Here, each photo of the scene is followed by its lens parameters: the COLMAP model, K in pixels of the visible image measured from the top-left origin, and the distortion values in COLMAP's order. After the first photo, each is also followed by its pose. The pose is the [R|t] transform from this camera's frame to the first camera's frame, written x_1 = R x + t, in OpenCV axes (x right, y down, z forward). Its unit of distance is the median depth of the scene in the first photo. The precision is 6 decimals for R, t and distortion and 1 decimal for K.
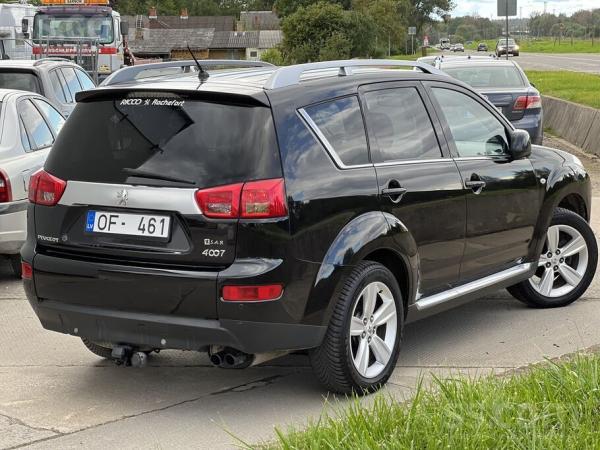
lens RADIAL K [[587.1, 0, 301.5], [0, 587.1, 226.6], [0, 0, 1]] dist [-0.005330, 0.000000]
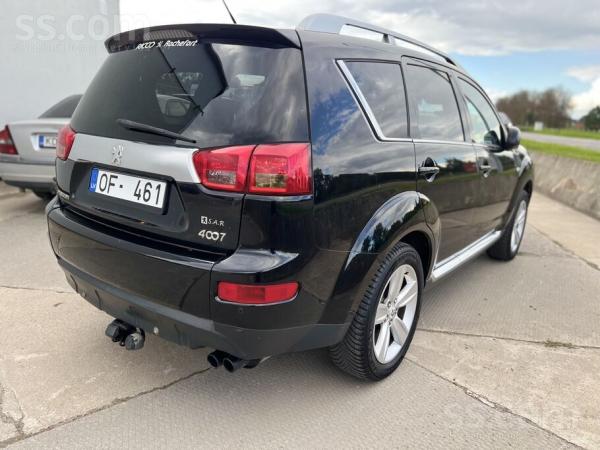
lens RADIAL K [[425.9, 0, 295.9], [0, 425.9, 220.3], [0, 0, 1]] dist [0.027869, 0.002950]
pose [[0.994317, 0.078355, -0.072070, -0.002353], [-0.073041, 0.994608, 0.073626, -0.019822], [0.077450, -0.067944, 0.994678, 0.389443]]
